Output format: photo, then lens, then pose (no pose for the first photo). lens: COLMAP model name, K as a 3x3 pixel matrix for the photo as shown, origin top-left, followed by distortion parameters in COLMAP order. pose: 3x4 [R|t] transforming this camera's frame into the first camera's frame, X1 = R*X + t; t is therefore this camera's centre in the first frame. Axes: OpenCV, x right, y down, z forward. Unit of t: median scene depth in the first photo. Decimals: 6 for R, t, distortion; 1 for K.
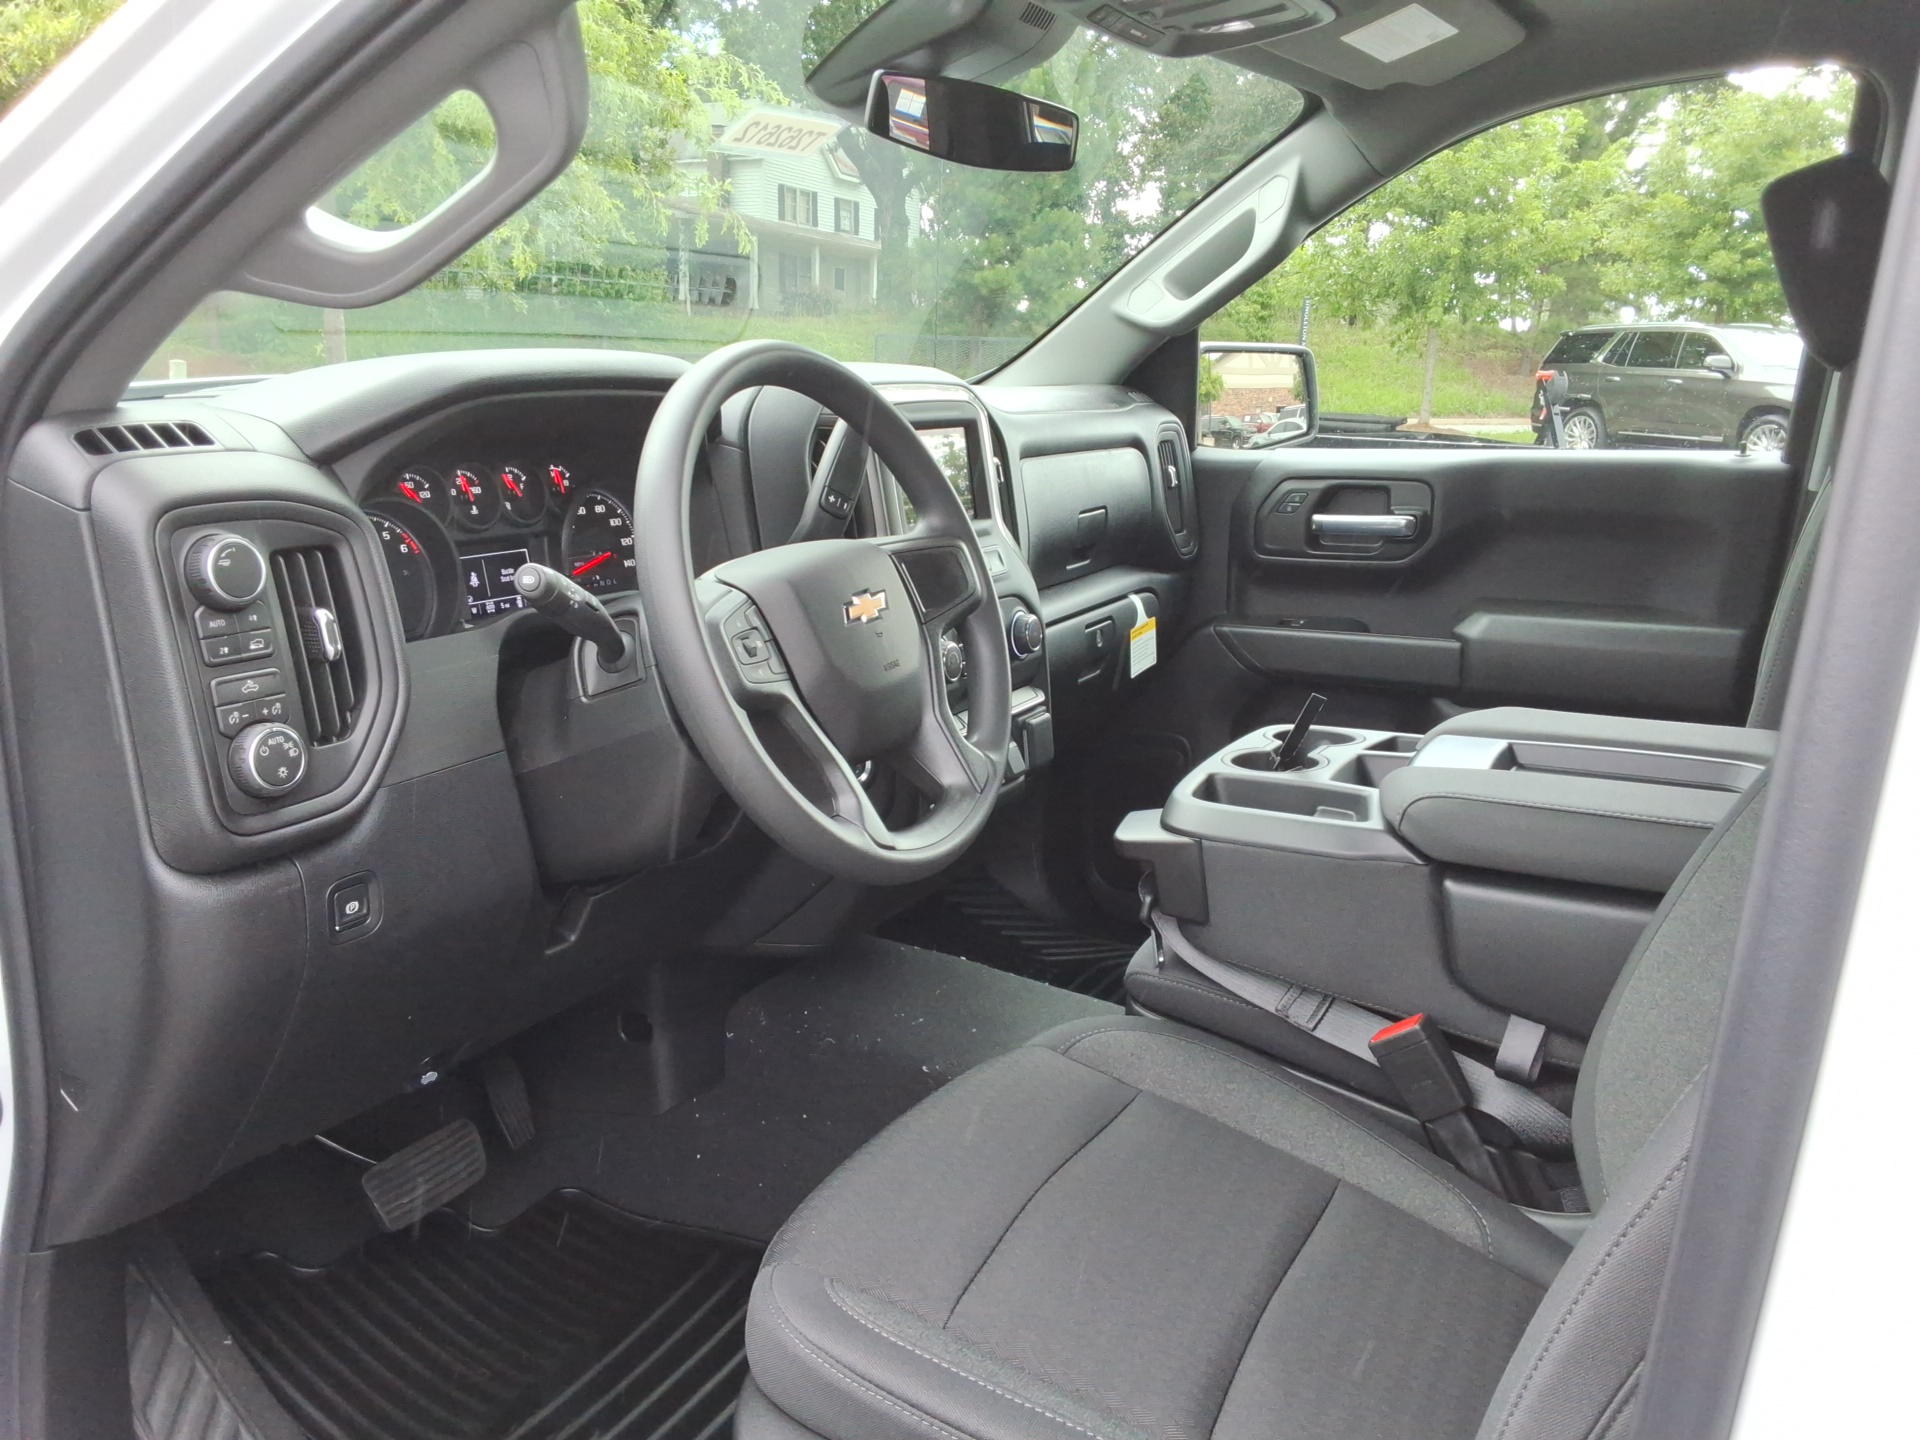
lens RADIAL K [[1534.7, 0, 971.3], [0, 1534.7, 738.8], [0, 0, 1]] dist [0.093115, -0.130668]
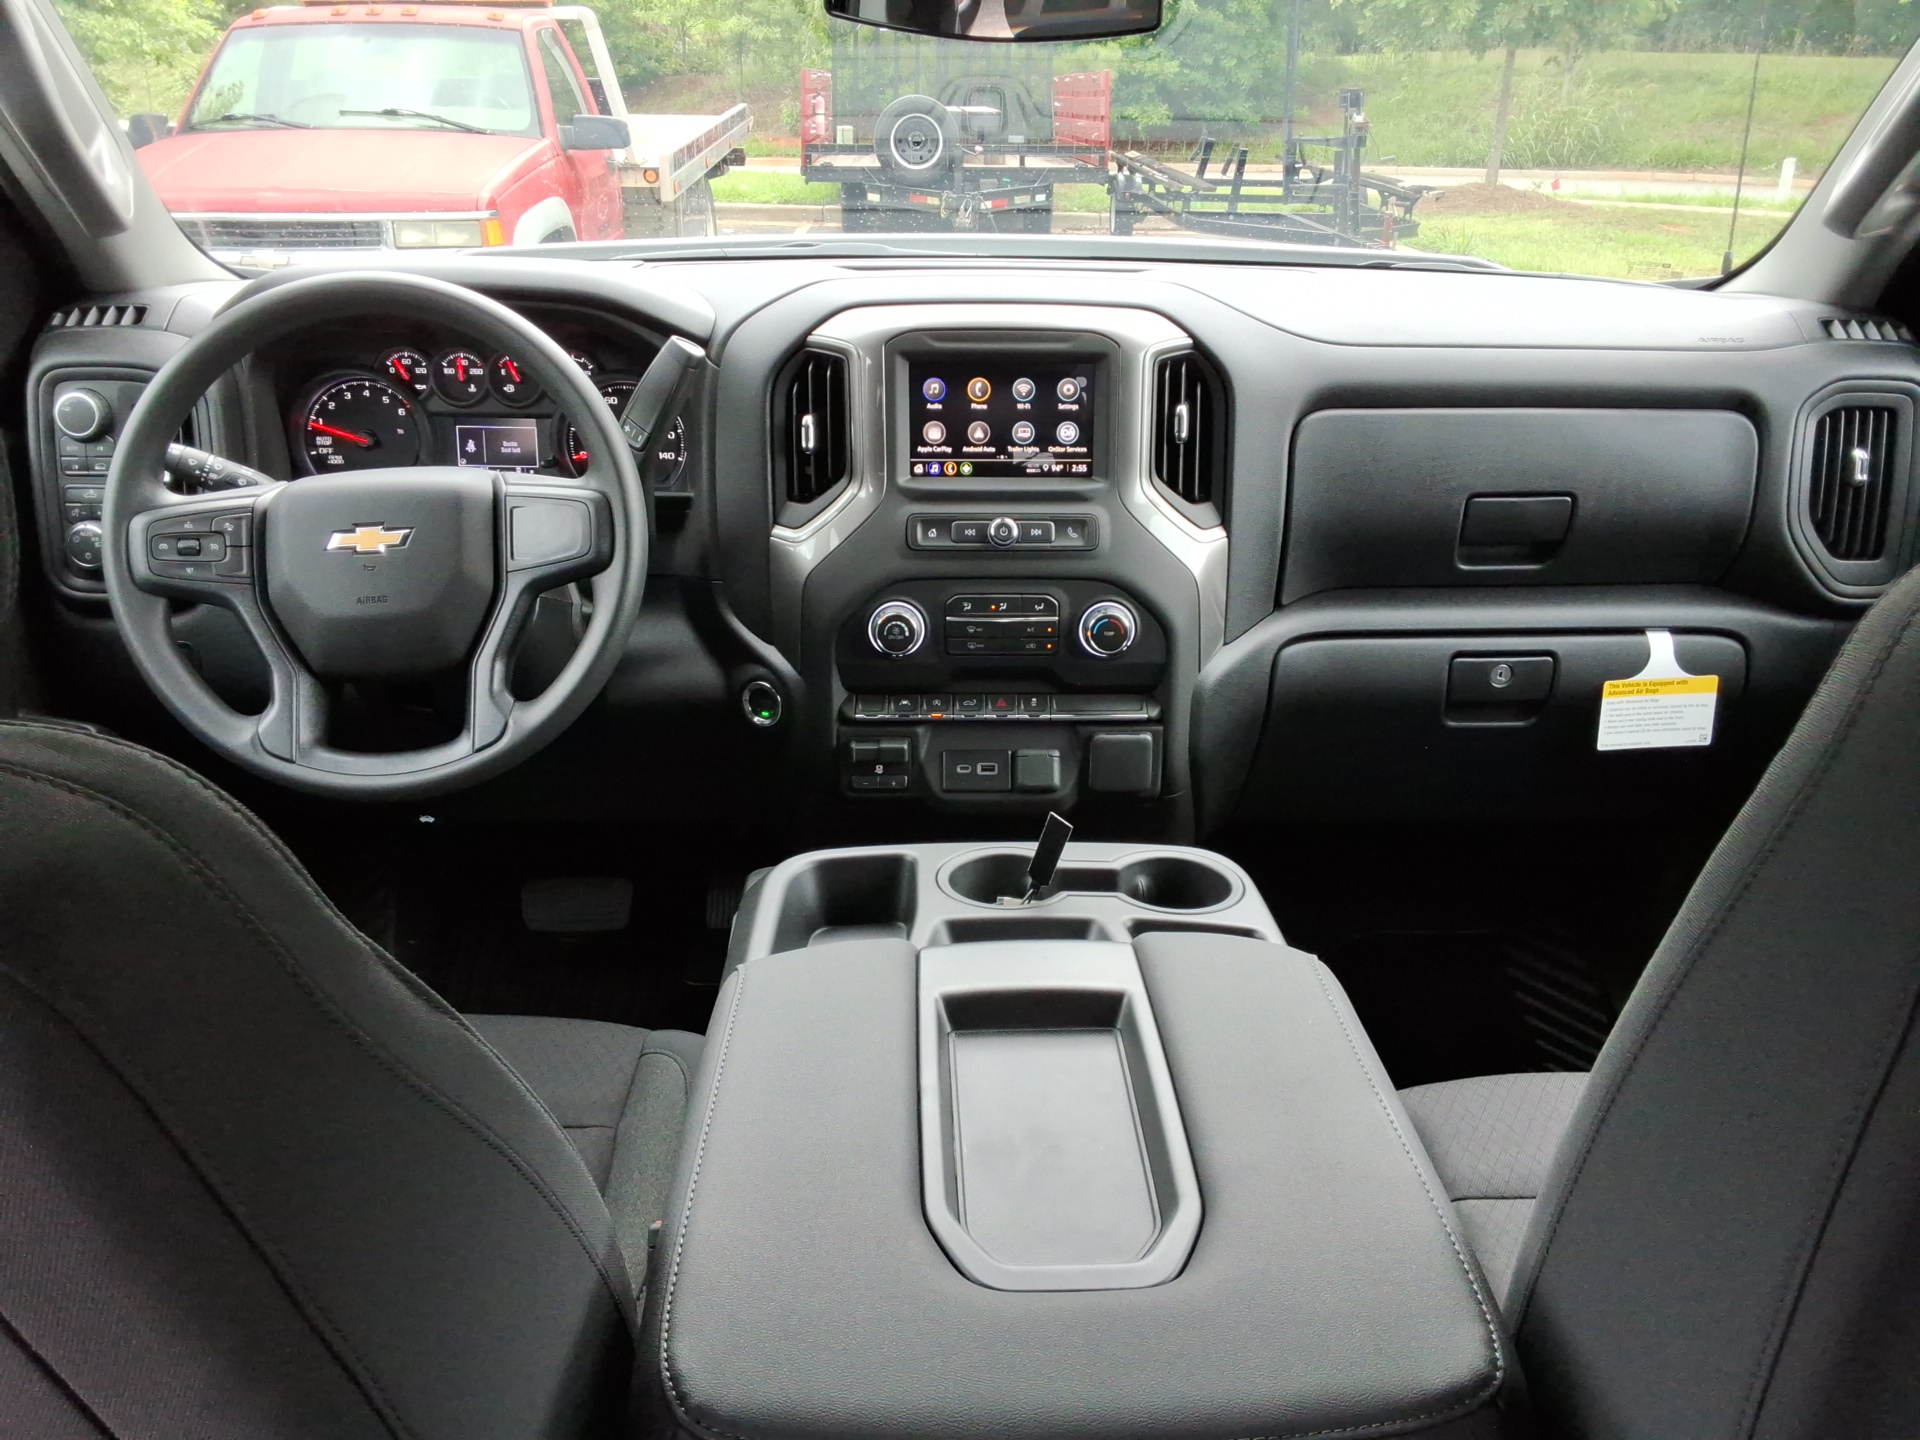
lens RADIAL K [[1534.7, 0, 989.6], [0, 1534.7, 727.9], [0, 0, 1]] dist [0.093115, -0.130668]
pose [[0.488978, 0.327229, -0.808592, 0.518062], [-0.215056, 0.943580, 0.251807, -0.161499], [0.845371, 0.050764, 0.531762, 0.403891]]
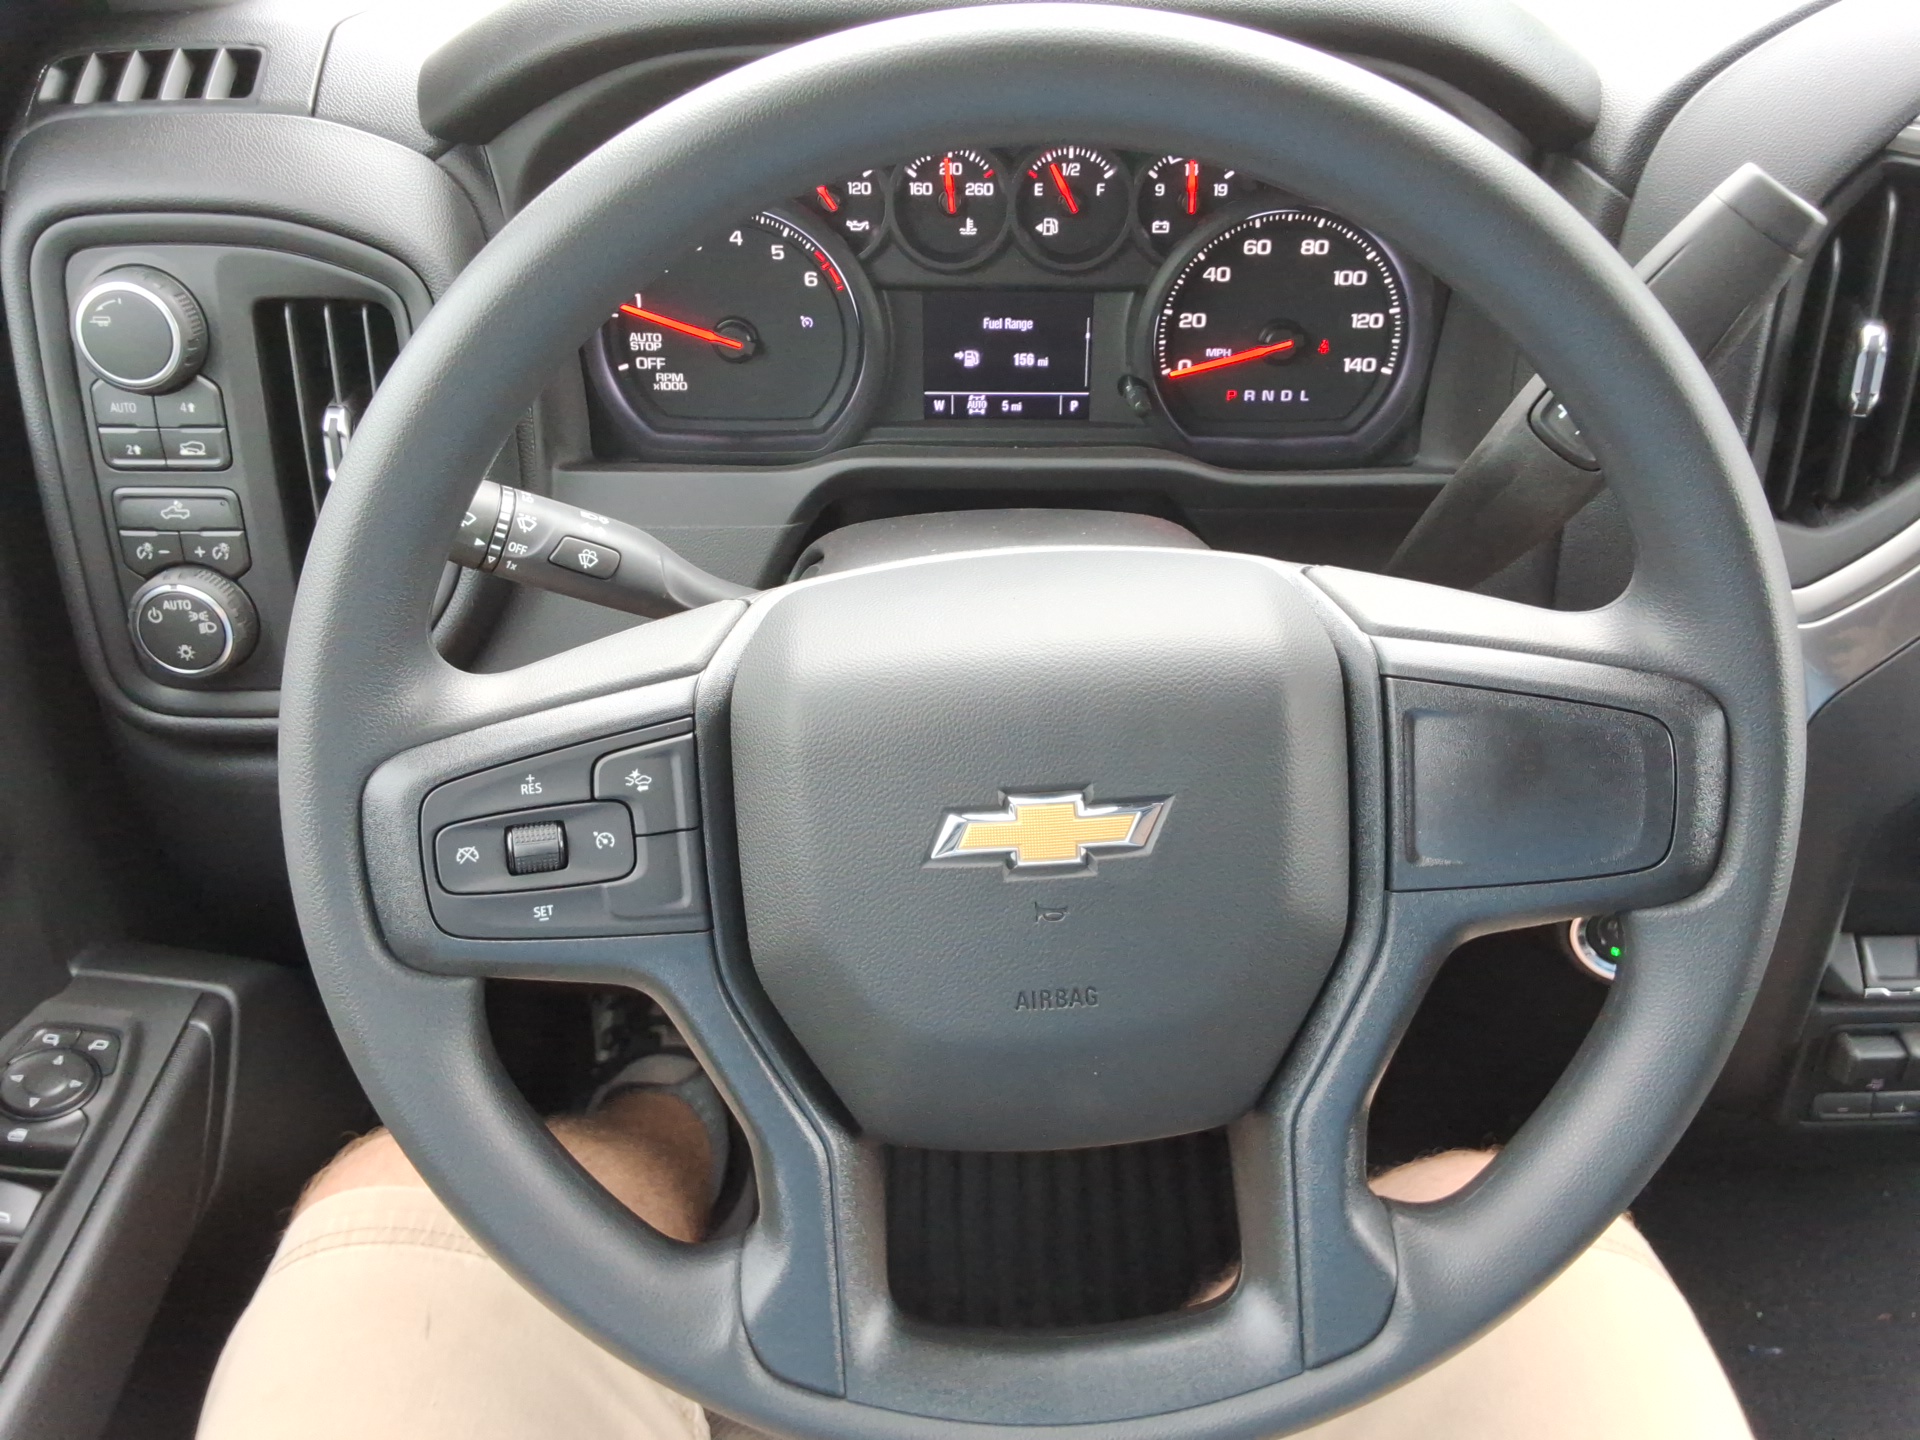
lens RADIAL K [[1534.7, 0, 982.1], [0, 1534.7, 700.9], [0, 0, 1]] dist [0.093115, -0.130668]
pose [[0.487275, 0.489584, -0.723098, 0.085909], [-0.215280, 0.869846, 0.443872, -0.137530], [0.846297, -0.060619, 0.529252, 0.399925]]
